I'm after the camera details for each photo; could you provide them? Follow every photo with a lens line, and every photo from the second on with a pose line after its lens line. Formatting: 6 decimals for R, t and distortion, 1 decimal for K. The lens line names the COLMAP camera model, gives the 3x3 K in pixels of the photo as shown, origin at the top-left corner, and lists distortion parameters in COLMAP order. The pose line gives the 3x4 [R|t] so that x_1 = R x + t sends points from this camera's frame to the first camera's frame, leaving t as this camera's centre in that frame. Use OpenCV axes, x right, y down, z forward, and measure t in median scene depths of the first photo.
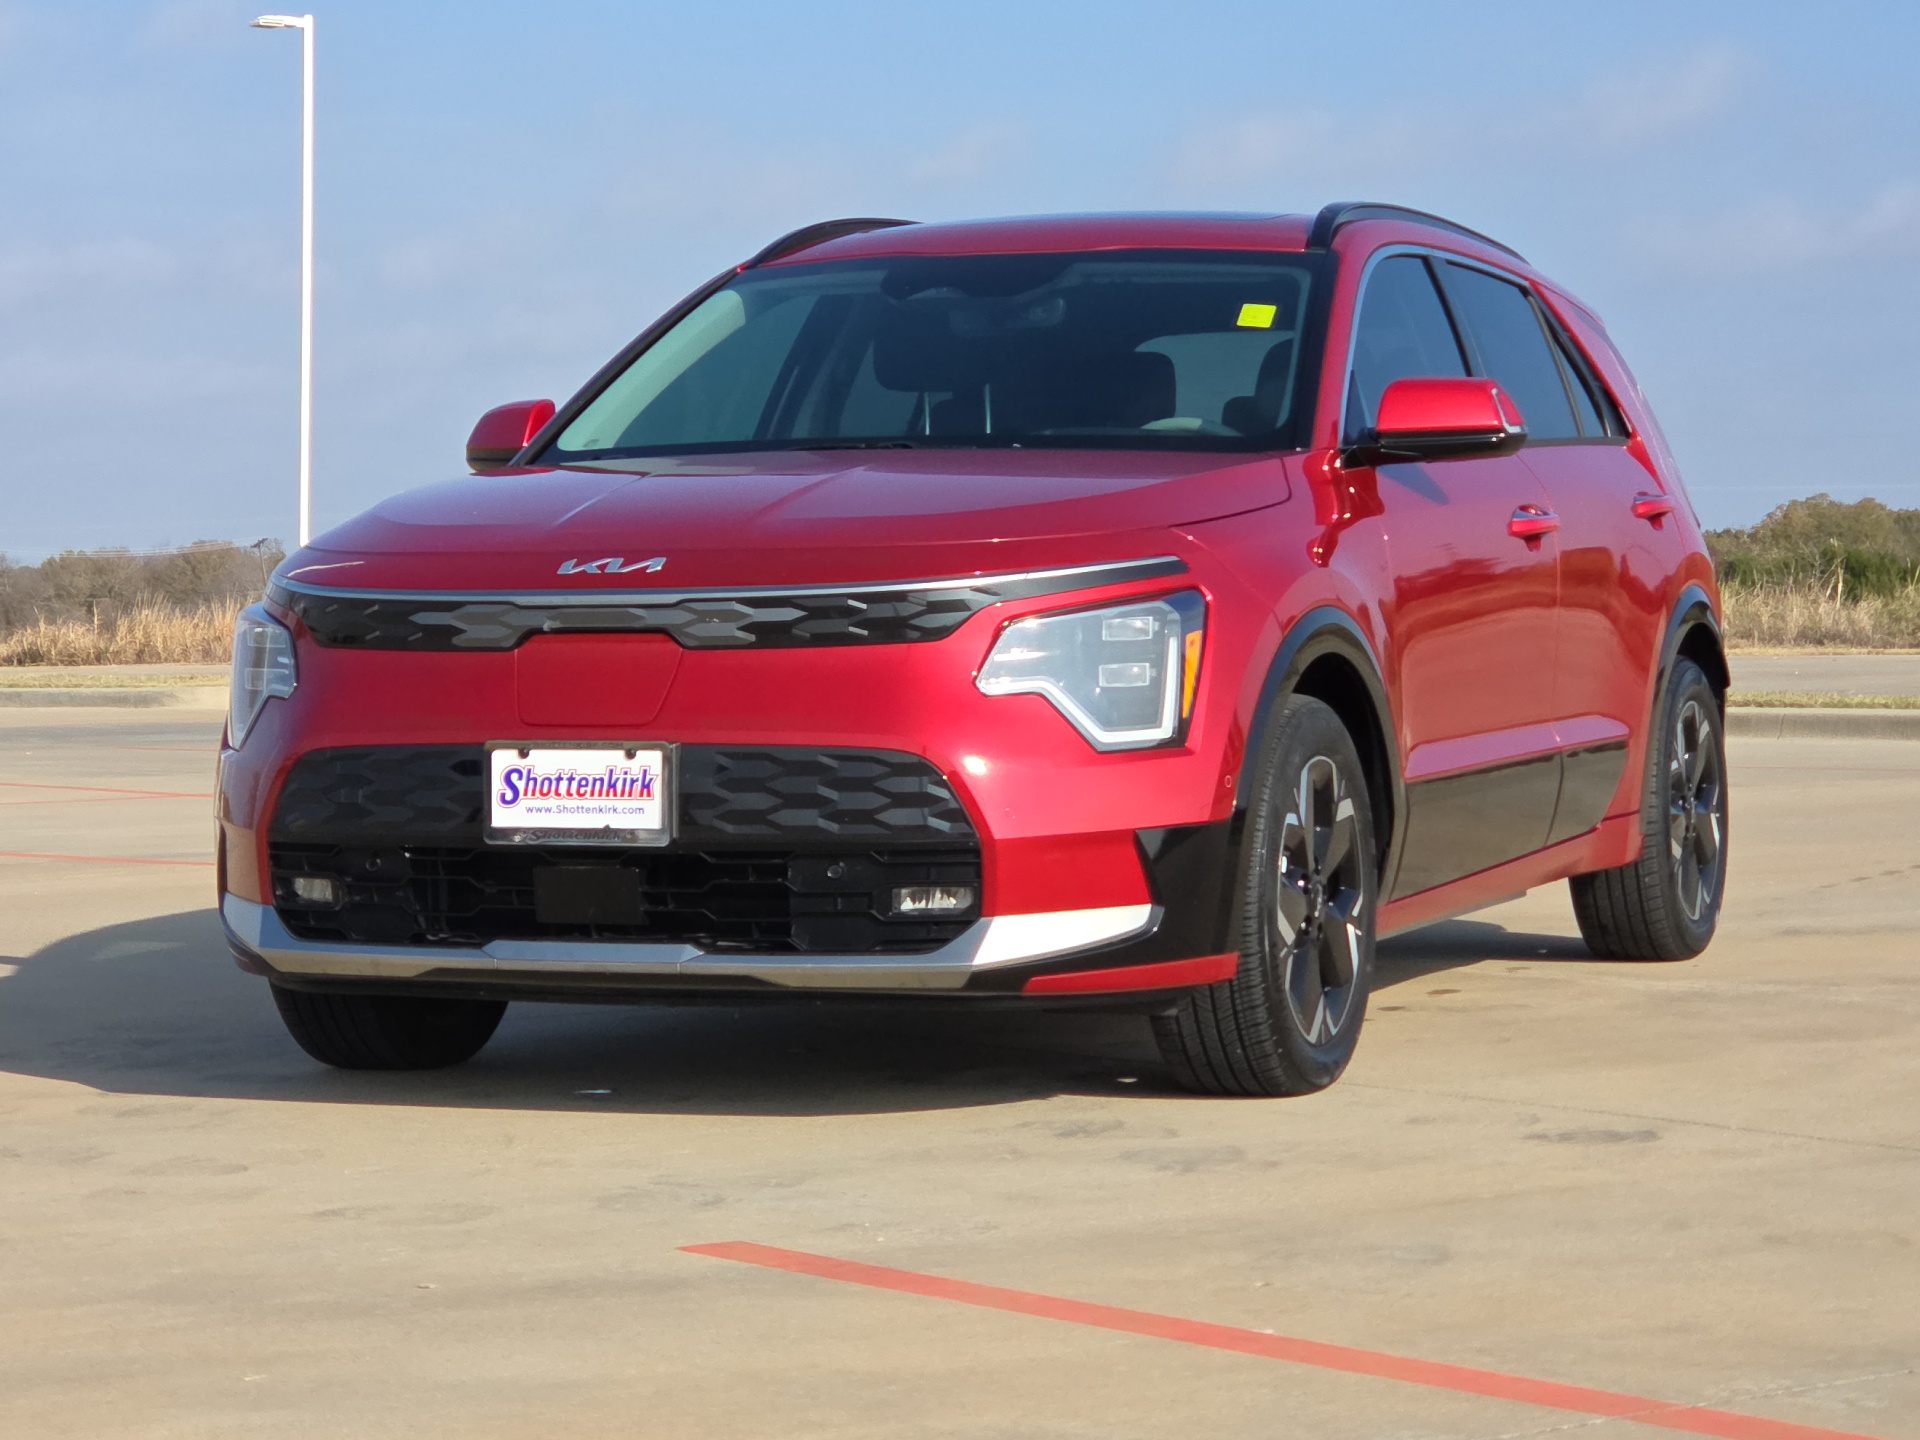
lens RADIAL K [[5377.8, 0, 960.0], [0, 5377.8, 720.0], [0, 0, 1]] dist [-1.254149, 18.053691]
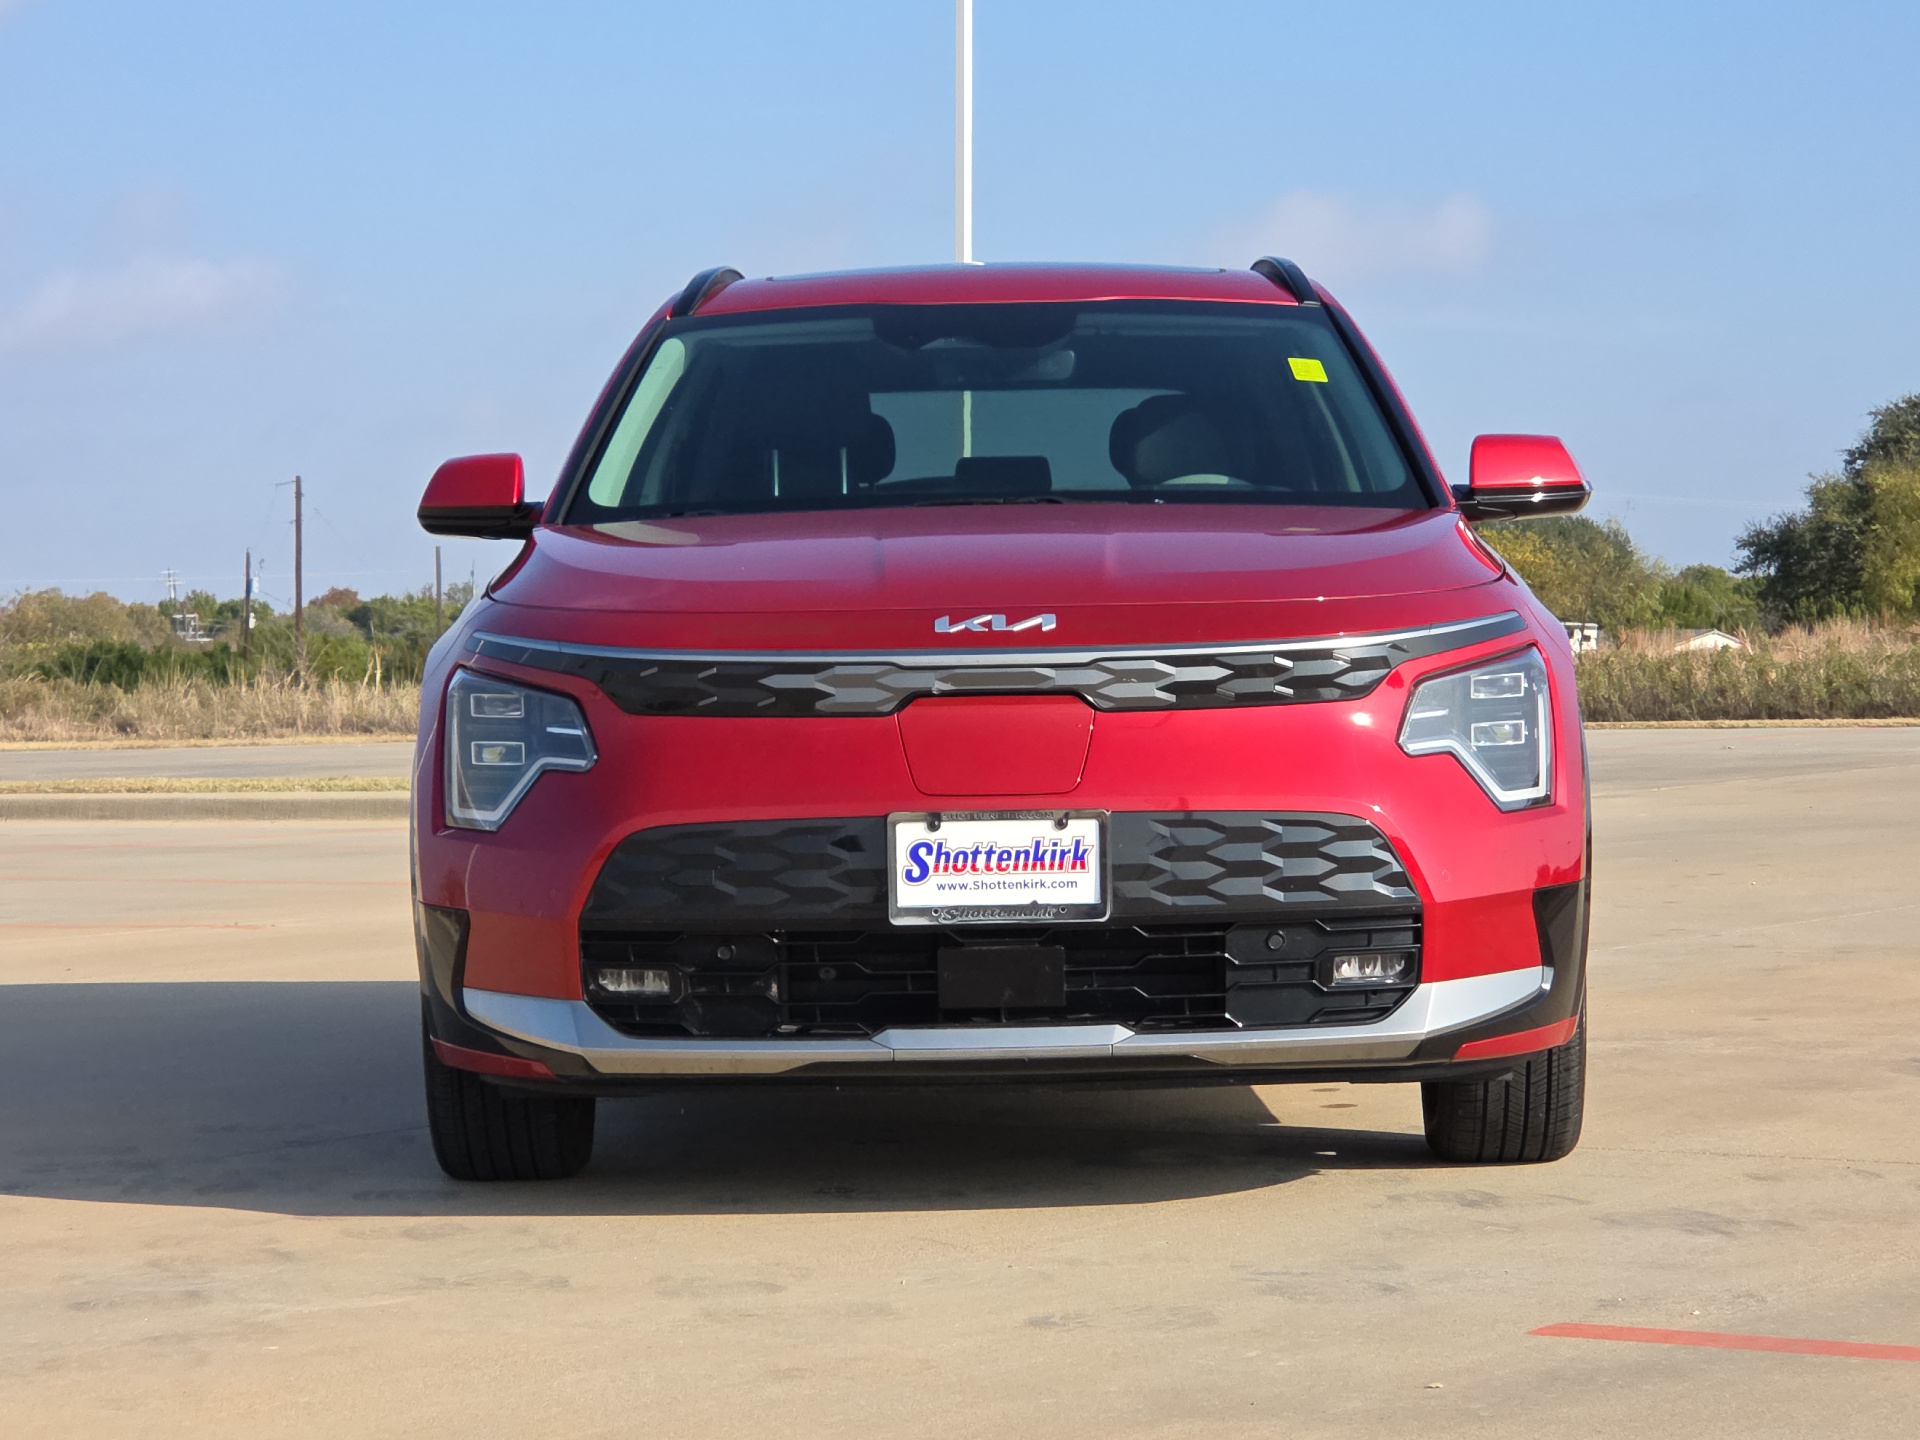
lens RADIAL K [[5377.8, 0, 960.0], [0, 5377.8, 720.0], [0, 0, 1]] dist [-1.254149, 18.053691]
pose [[0.936997, -0.012474, 0.349115, -0.402196], [0.018885, 0.999710, -0.014965, 0.001920], [-0.348827, 0.020615, 0.936960, 0.126547]]
